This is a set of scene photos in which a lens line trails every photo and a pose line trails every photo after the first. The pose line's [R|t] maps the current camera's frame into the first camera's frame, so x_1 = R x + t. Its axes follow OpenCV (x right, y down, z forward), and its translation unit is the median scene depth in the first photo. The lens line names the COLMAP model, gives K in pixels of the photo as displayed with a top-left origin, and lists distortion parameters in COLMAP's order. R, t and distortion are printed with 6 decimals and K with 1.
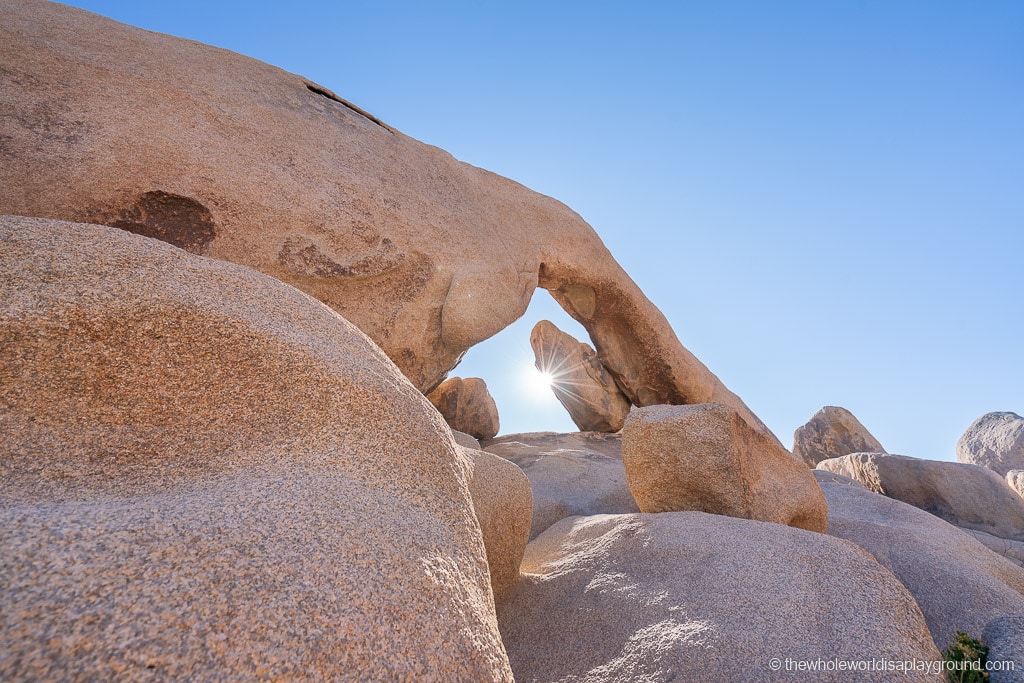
lens RADIAL K [[456.6, 0, 513.4], [0, 456.6, 307.4], [0, 0, 1]] dist [0.001356, -0.000184]
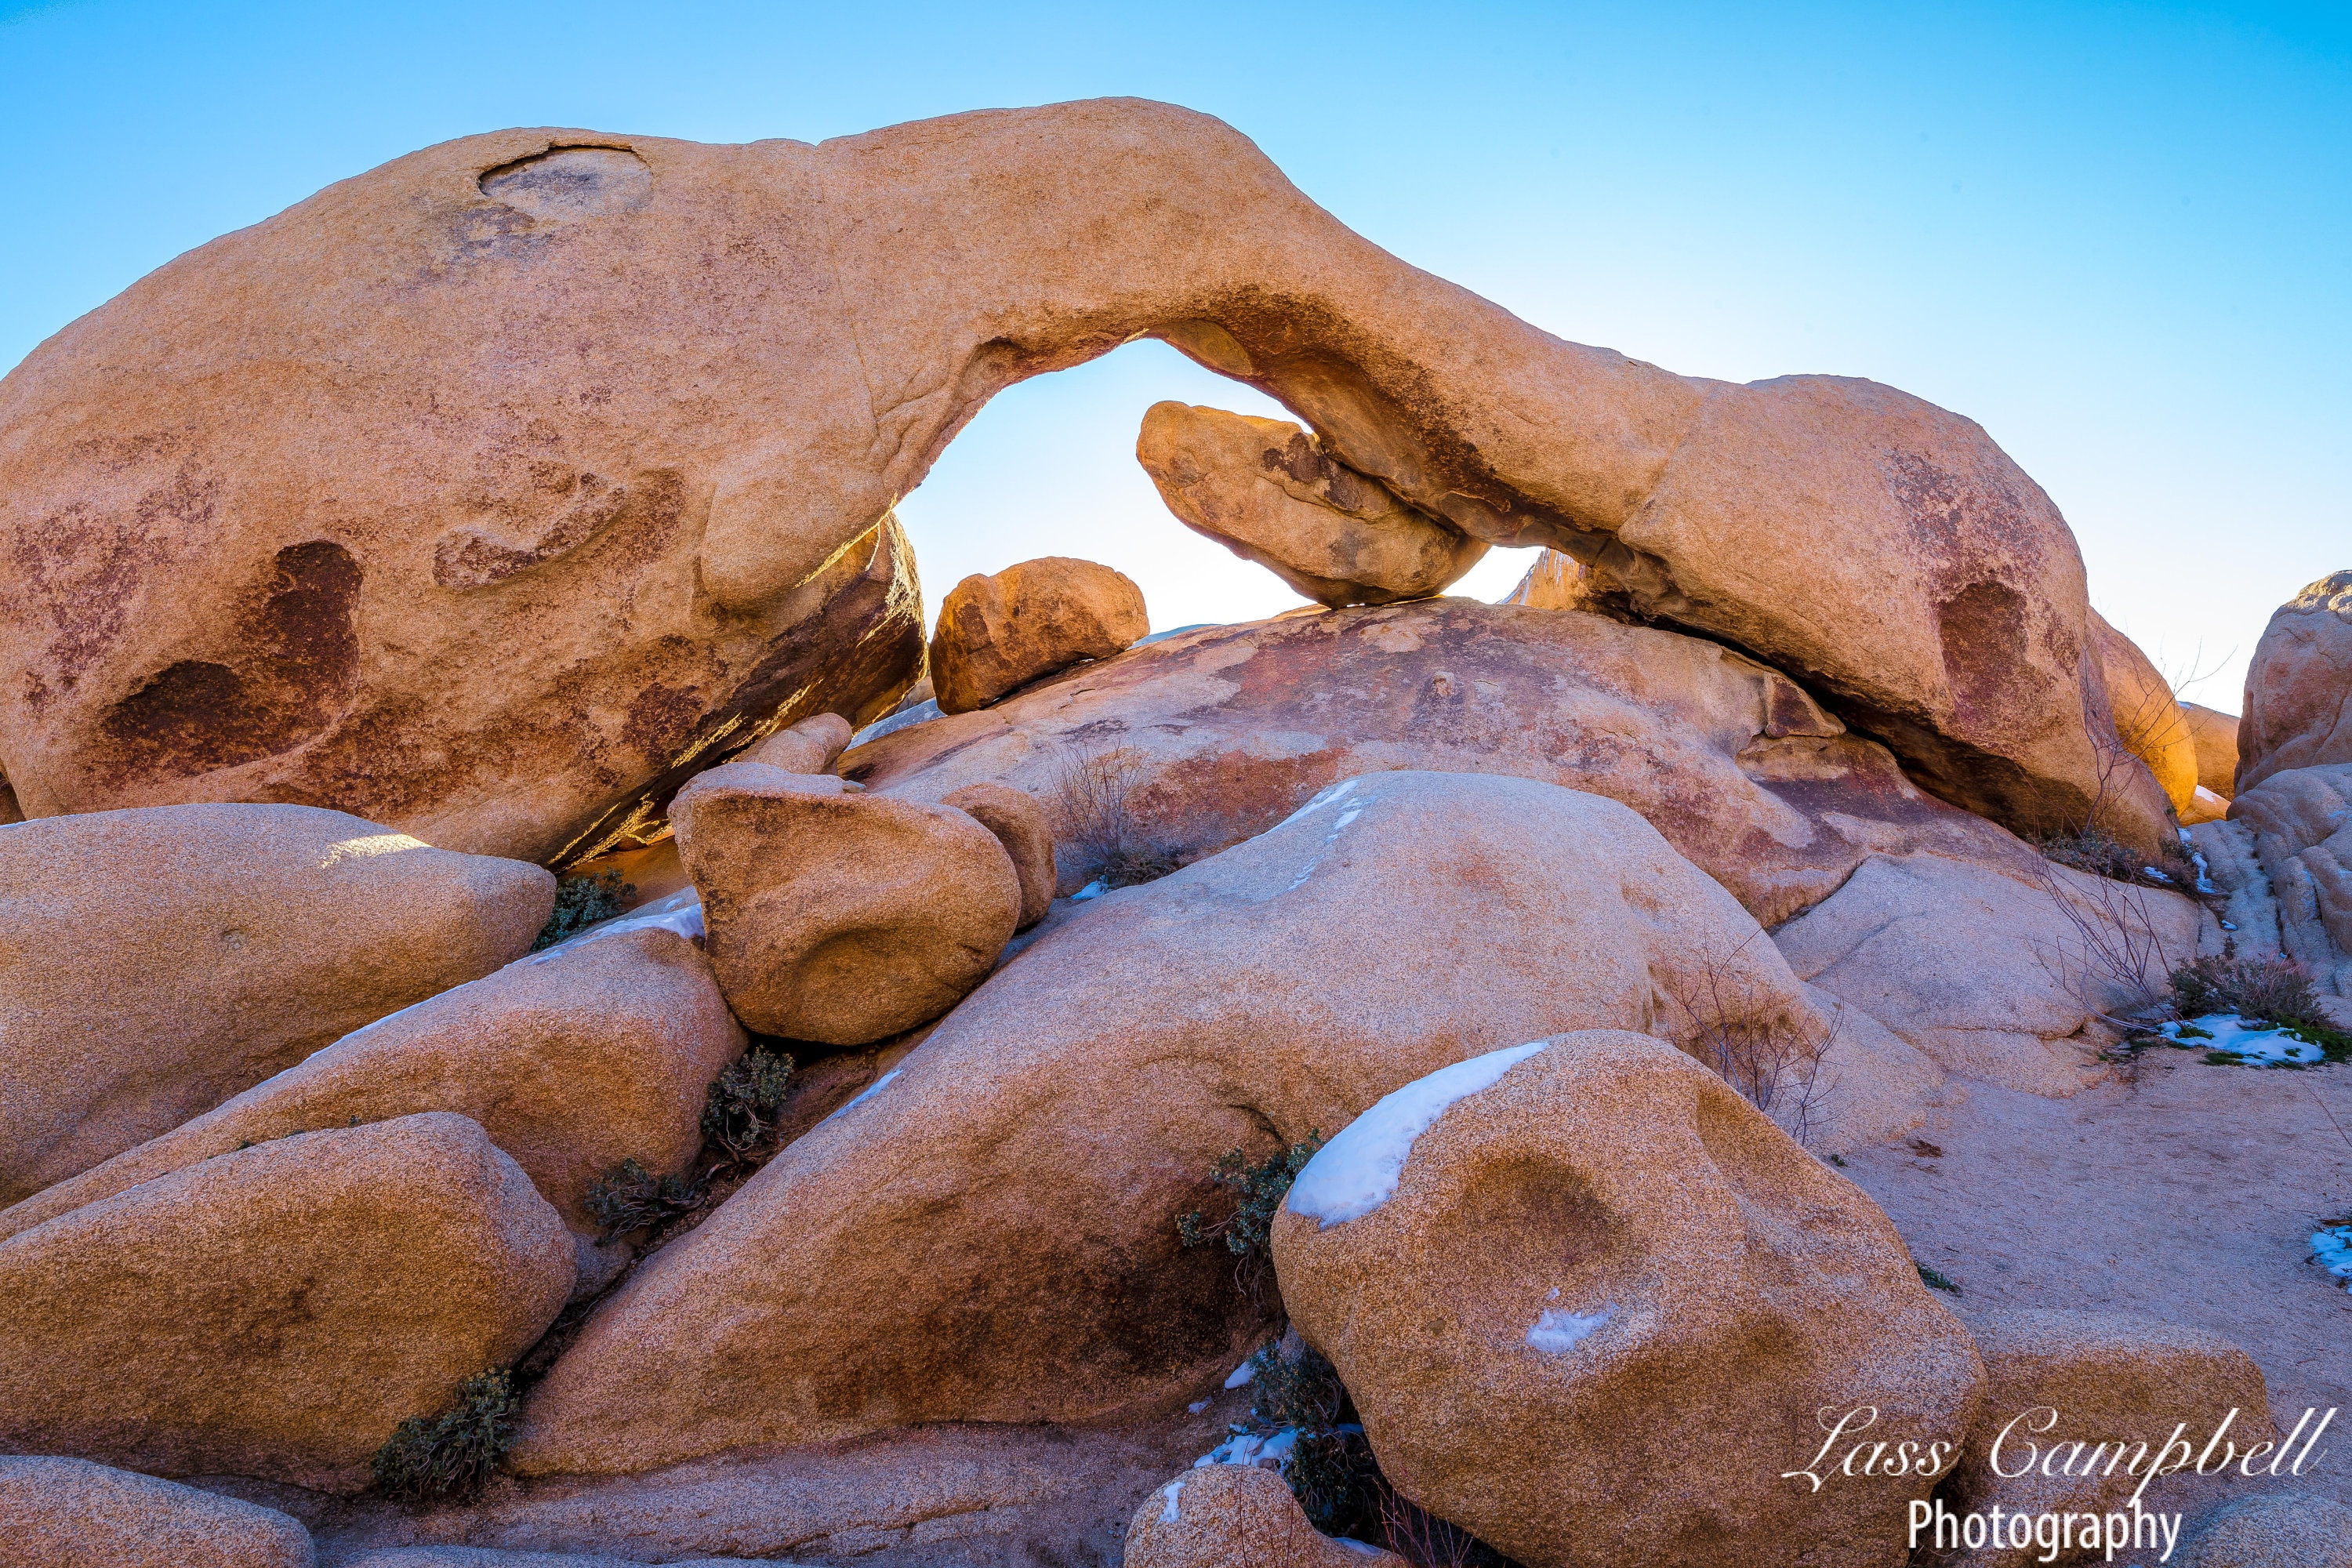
lens RADIAL K [[1048.7, 0, 1179.1], [0, 1048.7, 705.7], [0, 0, 1]] dist [0.001356, -0.000184]
pose [[0.815289, -0.027435, -0.578405, 1.224002], [0.296961, 0.877331, 0.376968, -0.171409], [0.497110, -0.479101, 0.723425, 0.194841]]
